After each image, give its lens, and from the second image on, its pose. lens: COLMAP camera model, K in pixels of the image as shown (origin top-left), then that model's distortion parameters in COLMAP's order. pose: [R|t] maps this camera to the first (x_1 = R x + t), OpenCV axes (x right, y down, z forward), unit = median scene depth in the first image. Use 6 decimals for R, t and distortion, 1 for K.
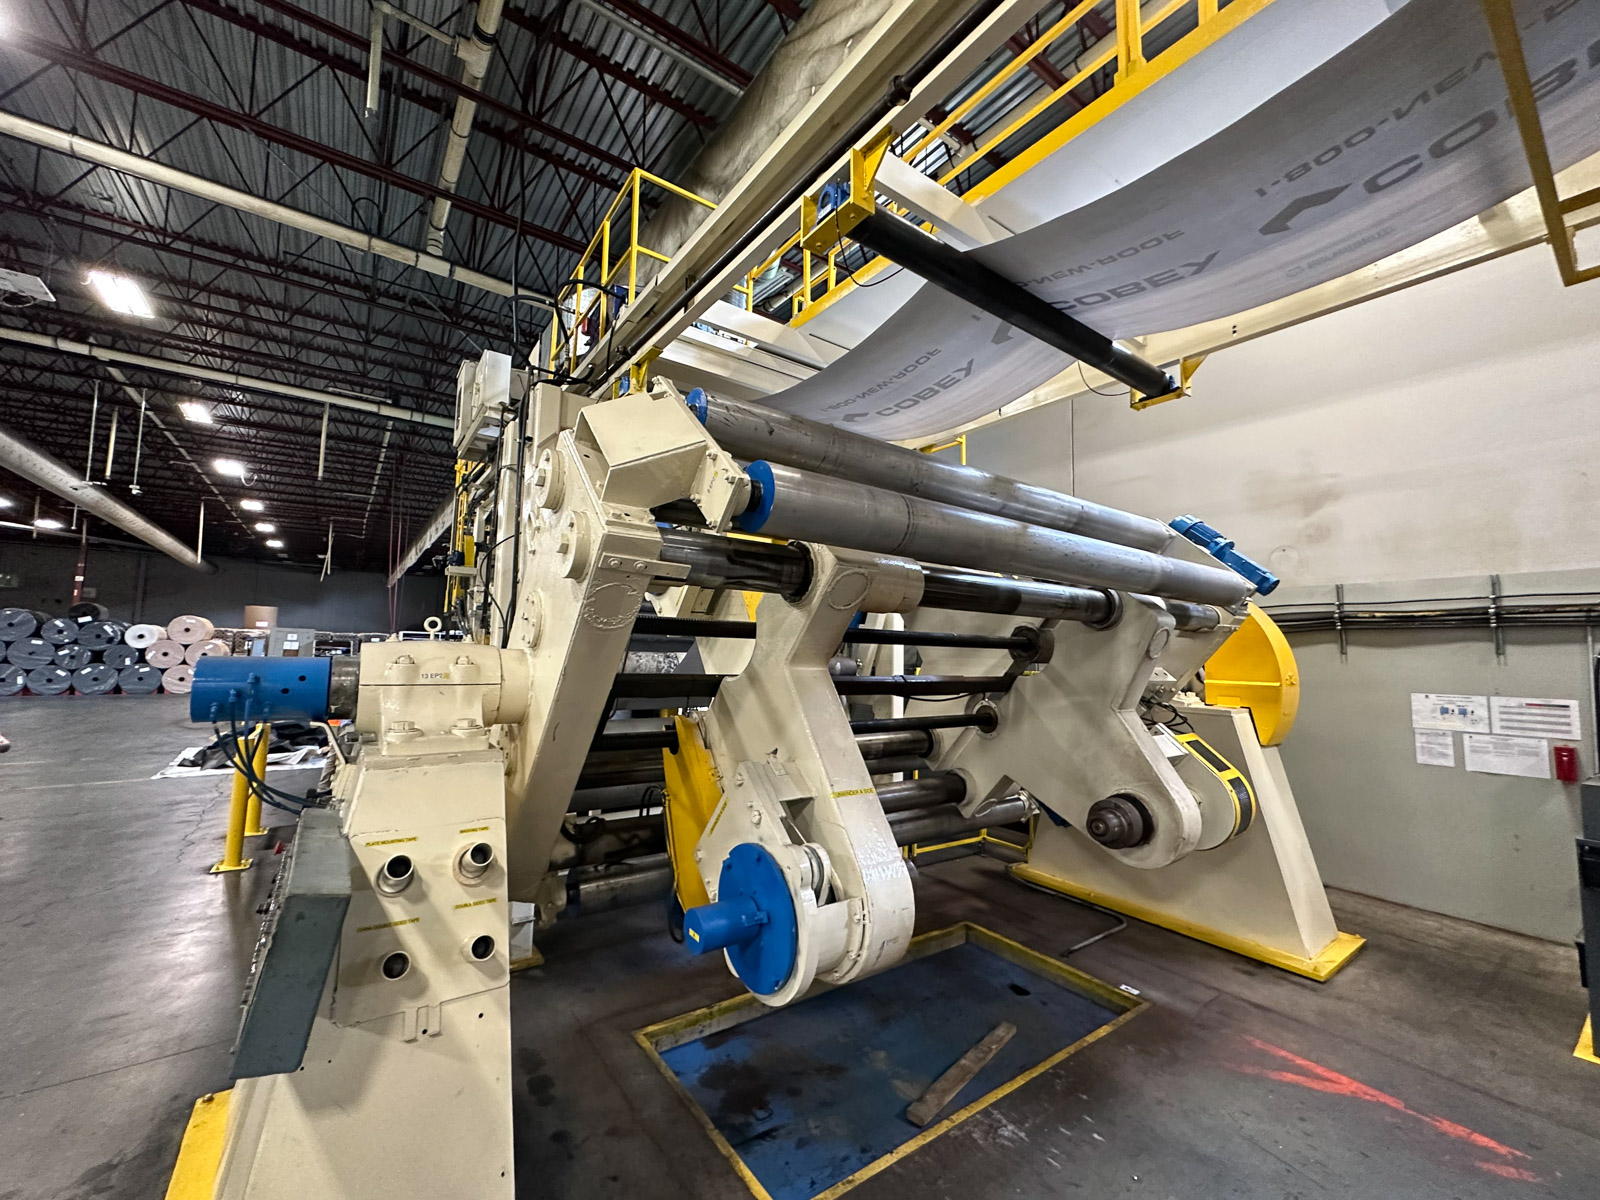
lens RADIAL K [[638.0, 0, 799.3], [0, 638.0, 600.2], [0, 0, 1]] dist [-0.001799, 0.000180]
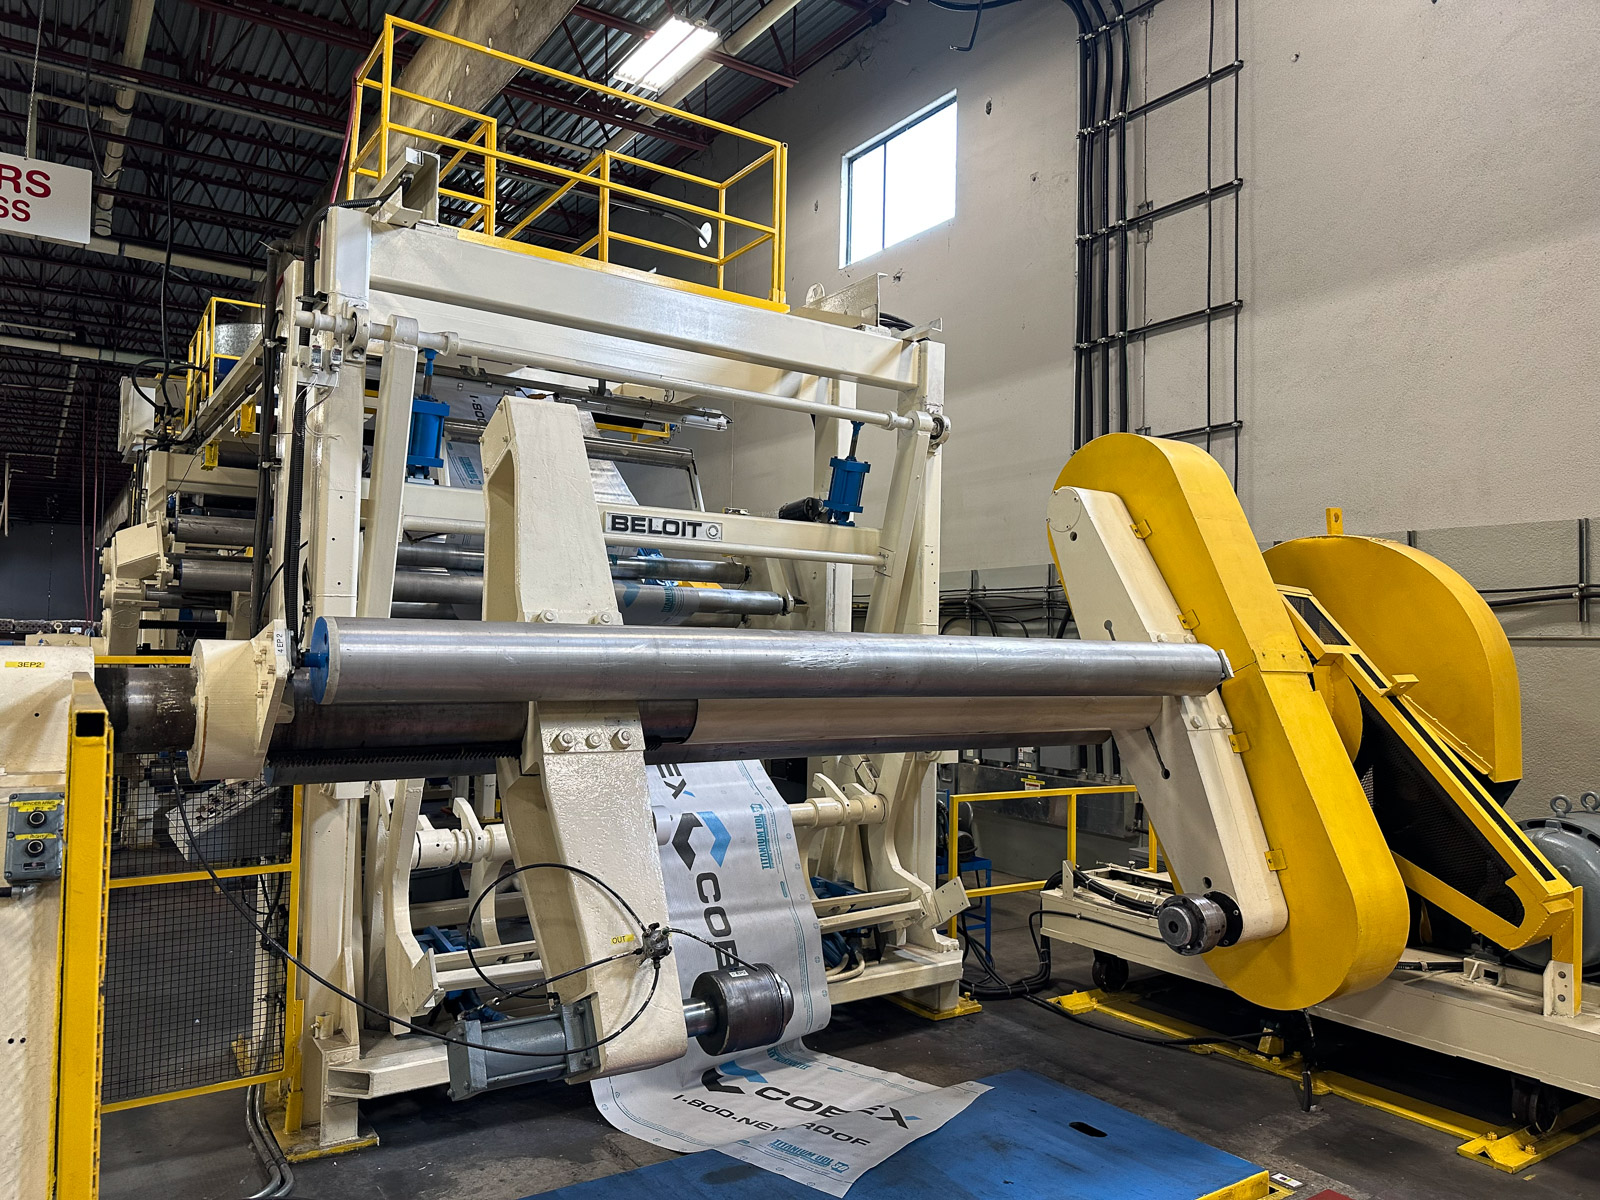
lens RADIAL K [[1139.9, 0, 800.2], [0, 1139.9, 601.2], [0, 0, 1]] dist [0.010741, 0.000265]
pose [[0.999494, -0.001283, -0.031787, 0.591866], [0.002895, 0.998709, 0.050709, -0.065579], [0.031681, -0.050775, 0.998207, -0.806107]]
